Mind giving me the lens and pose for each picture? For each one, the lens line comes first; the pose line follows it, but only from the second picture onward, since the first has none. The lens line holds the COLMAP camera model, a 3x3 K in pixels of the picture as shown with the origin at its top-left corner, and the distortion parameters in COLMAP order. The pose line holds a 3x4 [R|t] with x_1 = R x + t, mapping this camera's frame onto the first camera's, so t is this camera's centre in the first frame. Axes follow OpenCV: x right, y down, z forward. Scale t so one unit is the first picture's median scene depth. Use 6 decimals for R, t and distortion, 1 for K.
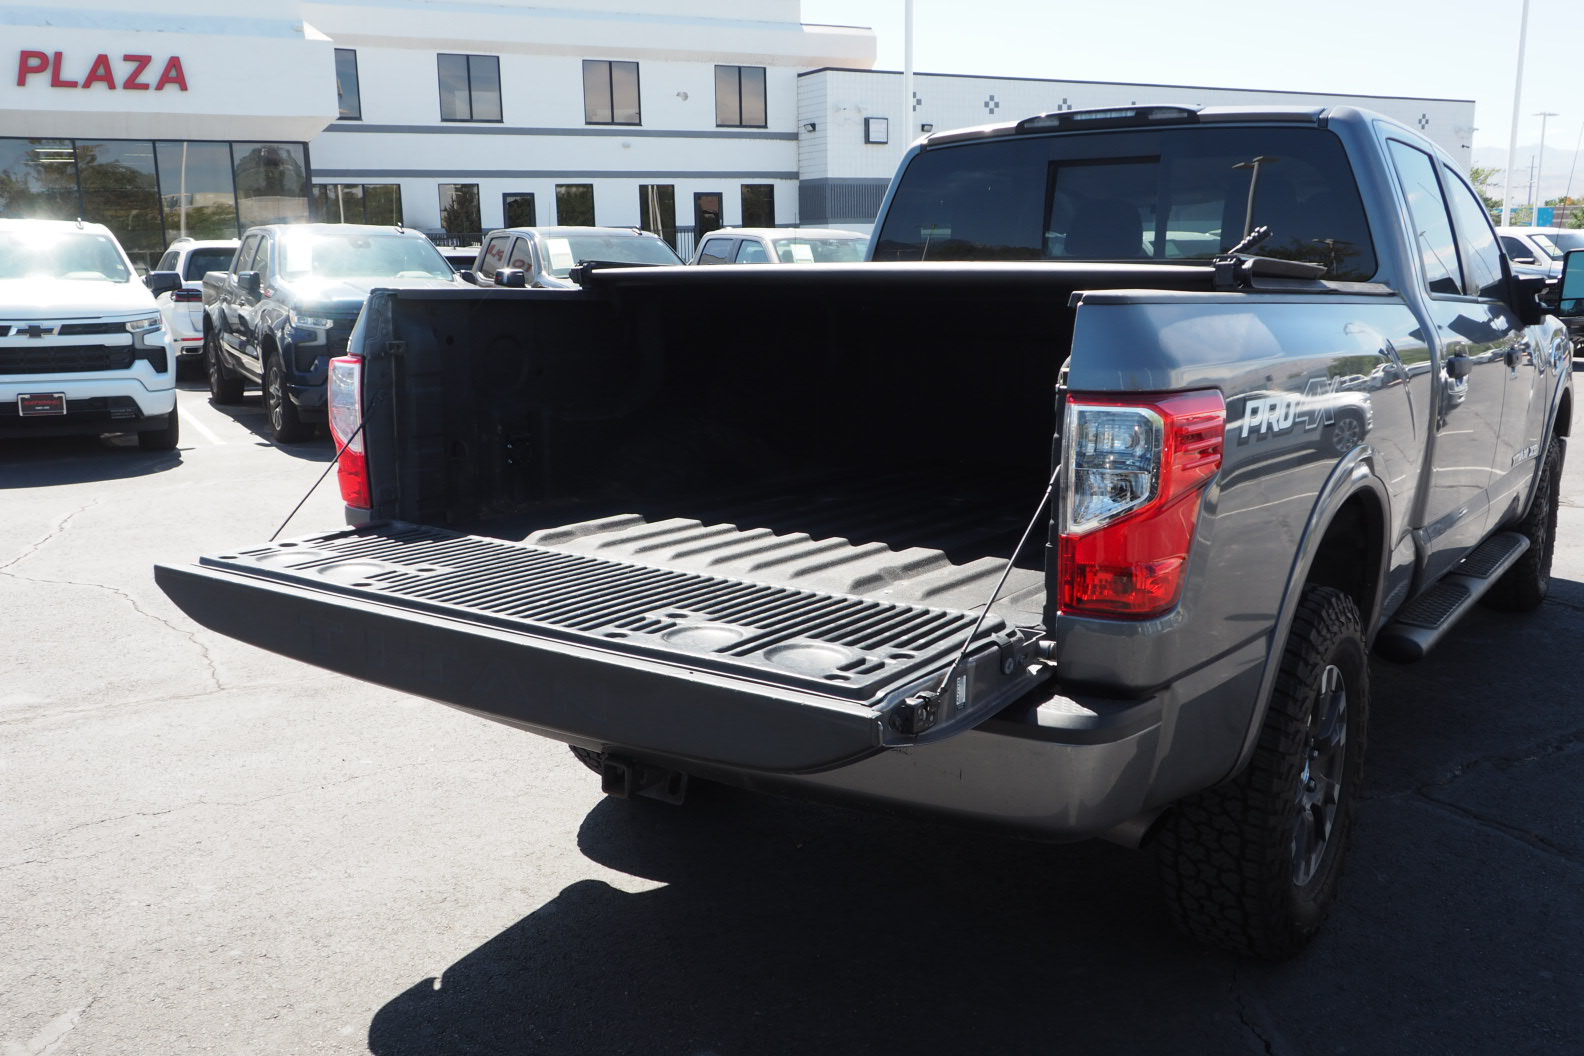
lens RADIAL K [[1399.0, 0, 761.9], [0, 1399.0, 535.6], [0, 0, 1]] dist [-0.013533, 0.000869]
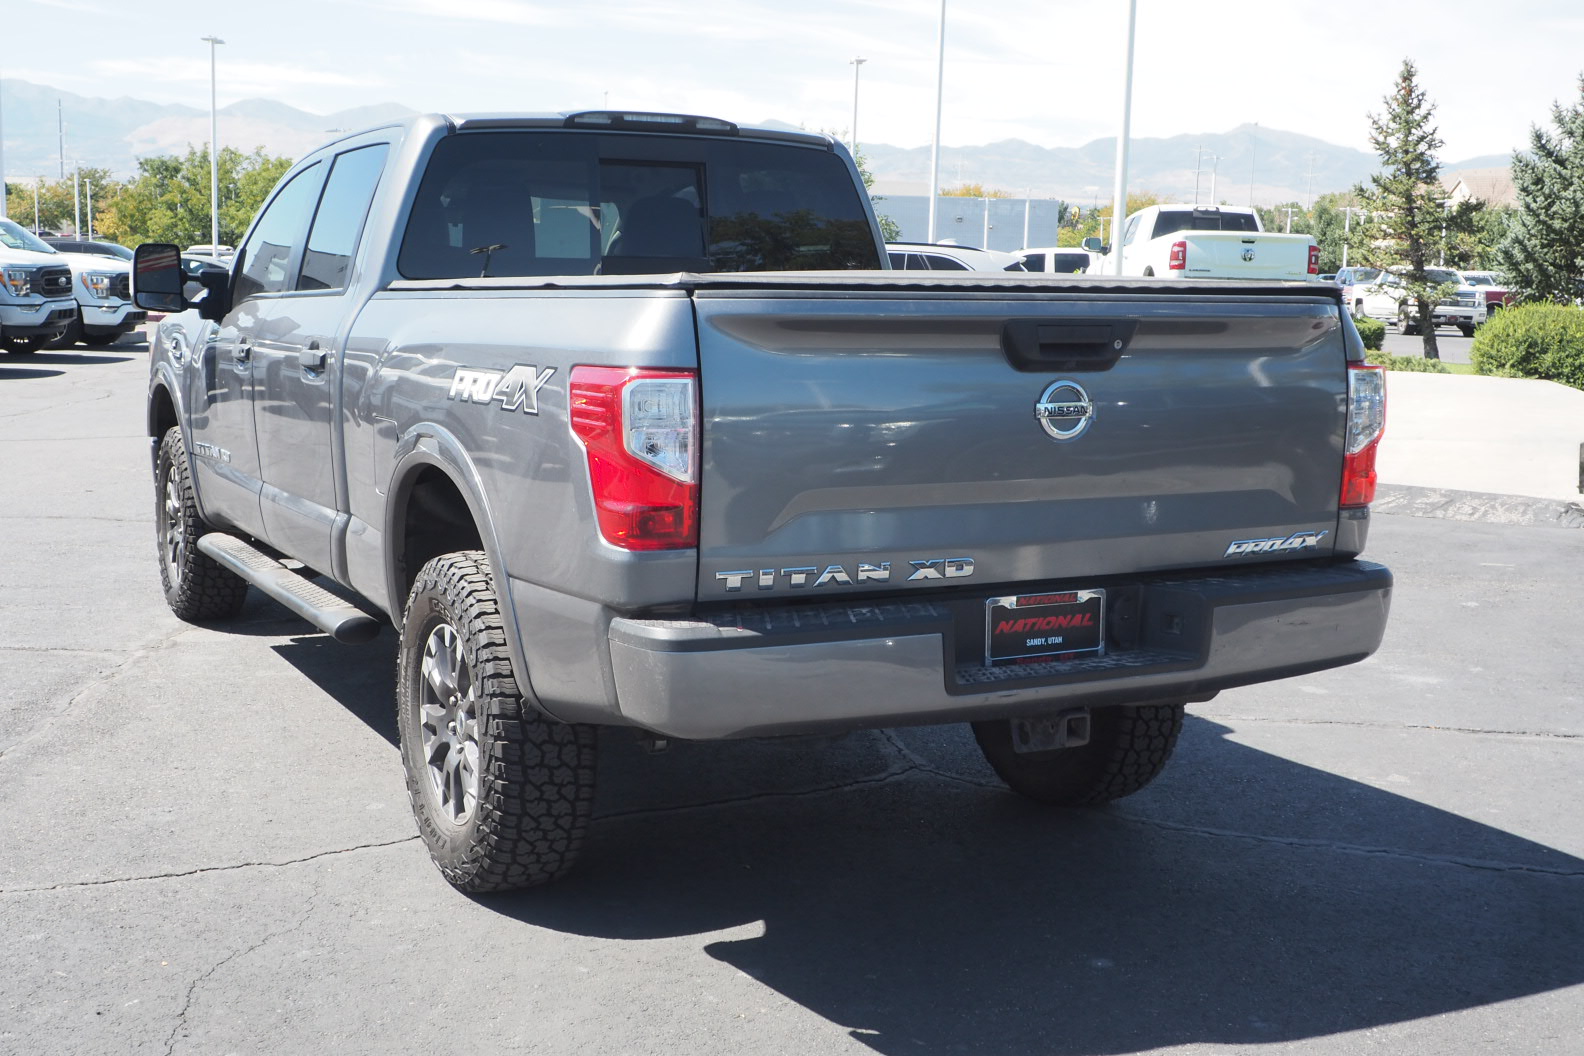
lens RADIAL K [[1892.4, 0, 792.0], [0, 1892.4, 528.0], [0, 0, 1]] dist [0.003346, -0.036254]
pose [[0.451941, -0.112402, 0.884938, -0.388120], [0.150219, 0.987452, 0.048705, -0.023586], [-0.879309, 0.110923, 0.463155, 0.122849]]
